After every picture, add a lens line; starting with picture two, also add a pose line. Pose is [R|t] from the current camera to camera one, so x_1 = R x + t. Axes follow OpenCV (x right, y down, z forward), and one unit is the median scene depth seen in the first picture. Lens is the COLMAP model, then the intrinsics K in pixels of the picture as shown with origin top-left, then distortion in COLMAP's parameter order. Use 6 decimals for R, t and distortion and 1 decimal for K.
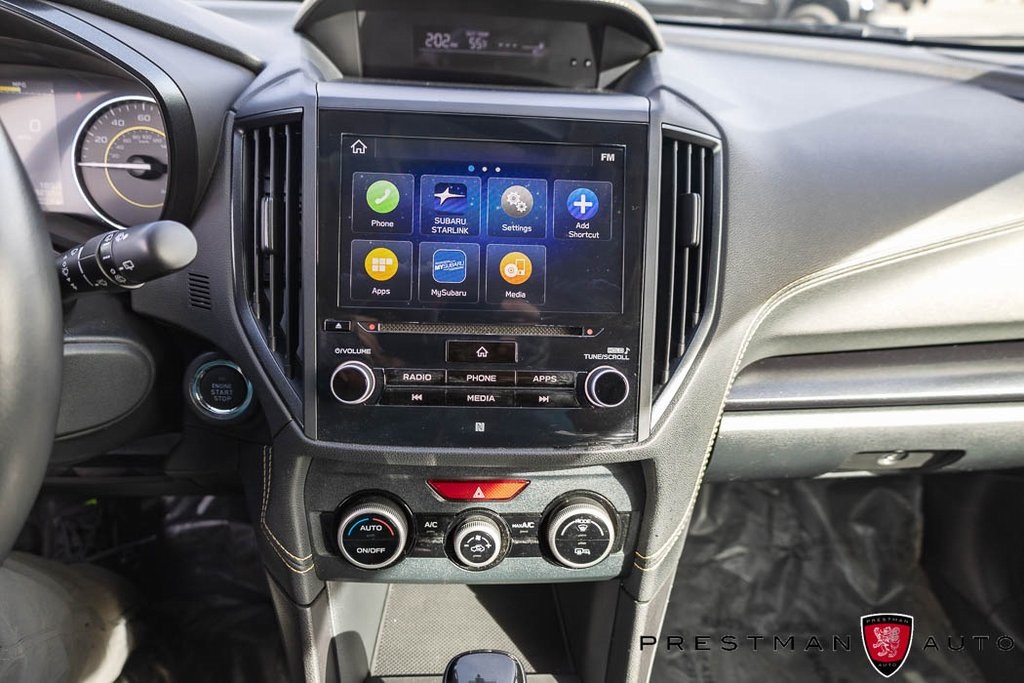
lens RADIAL K [[673.3, 0, 520.4], [0, 673.3, 336.6], [0, 0, 1]] dist [0.015588, -0.008590]
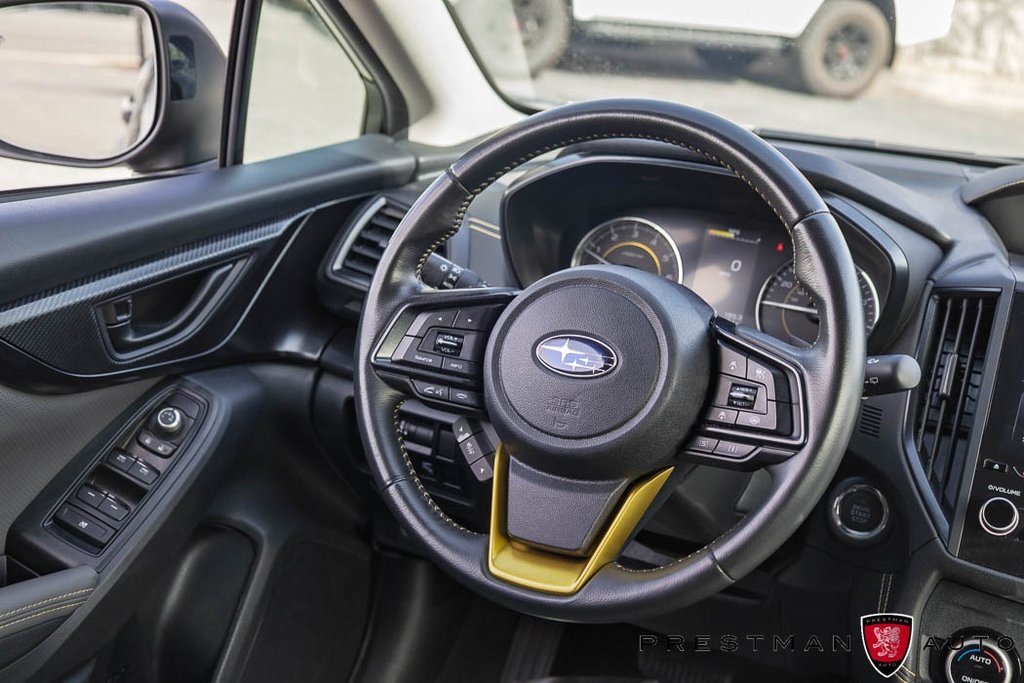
lens RADIAL K [[1397.5, 0, 510.1], [0, 1397.5, 342.3], [0, 0, 1]] dist [0.019514, 0.000000]
pose [[0.883692, 0.161577, -0.439296, 0.016978], [-0.267608, 0.944416, -0.190958, 0.423023], [0.384024, 0.286307, 0.877812, -1.371289]]
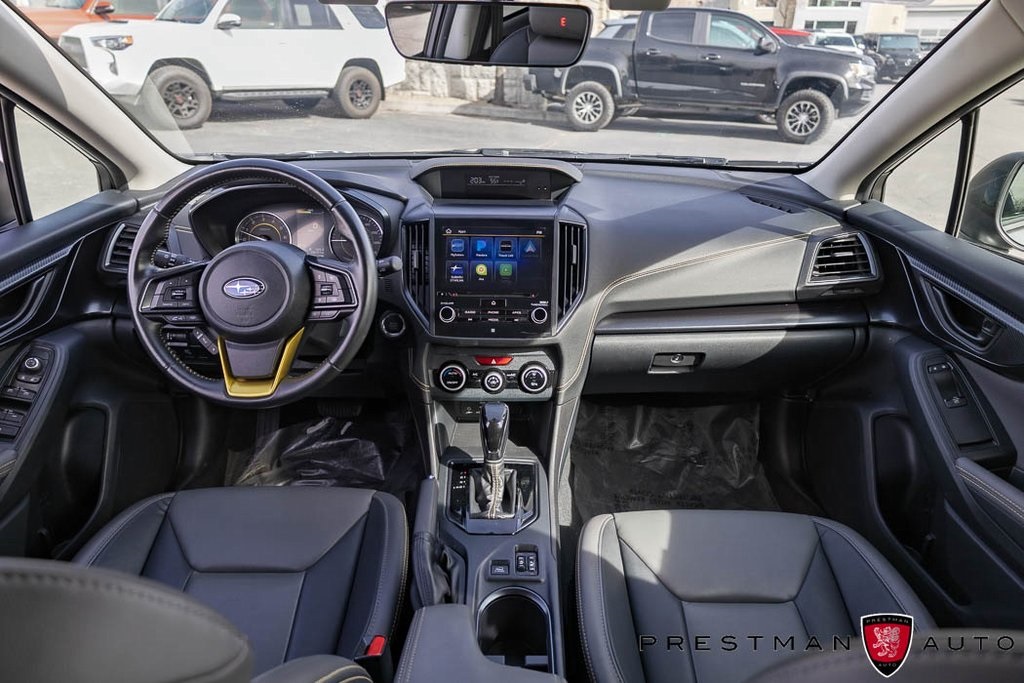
lens RADIAL K [[673.3, 0, 511.0], [0, 673.3, 344.1], [0, 0, 1]] dist [0.015588, -0.008590]
pose [[0.997974, -0.017385, -0.061195, 0.163196], [0.011842, 0.995889, -0.089804, 0.397469], [0.062505, 0.088898, 0.994078, -1.556773]]
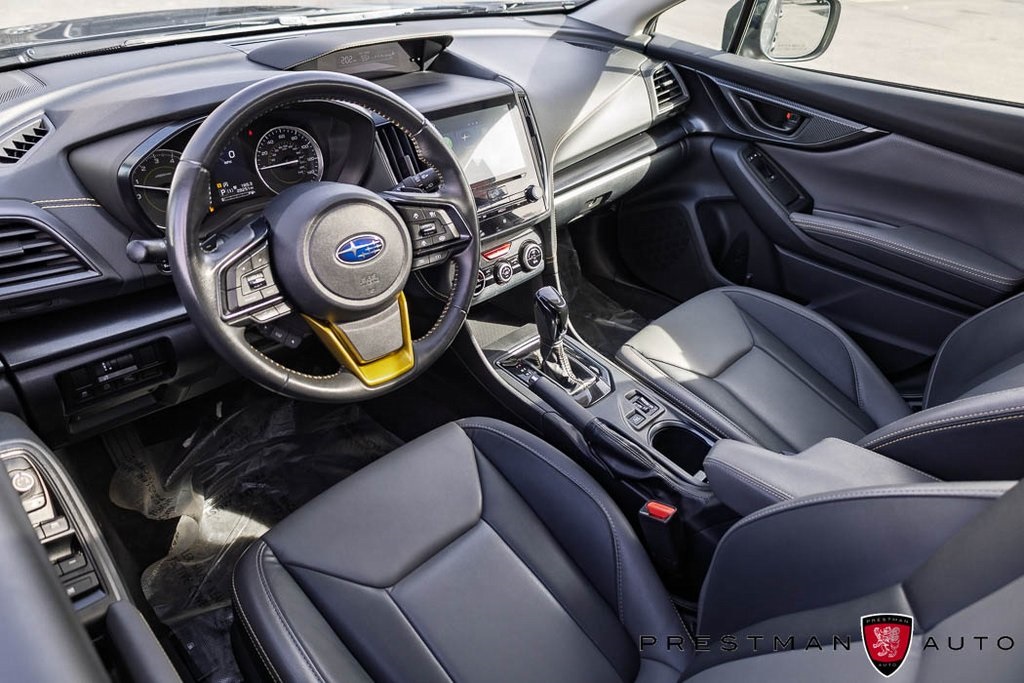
lens RADIAL K [[673.3, 0, 519.3], [0, 673.3, 338.8], [0, 0, 1]] dist [0.015588, -0.008590]
pose [[0.742015, -0.392746, 0.543291, -1.503352], [0.309349, 0.919573, 0.242259, -0.058776], [-0.594742, -0.011693, 0.803832, -1.073829]]
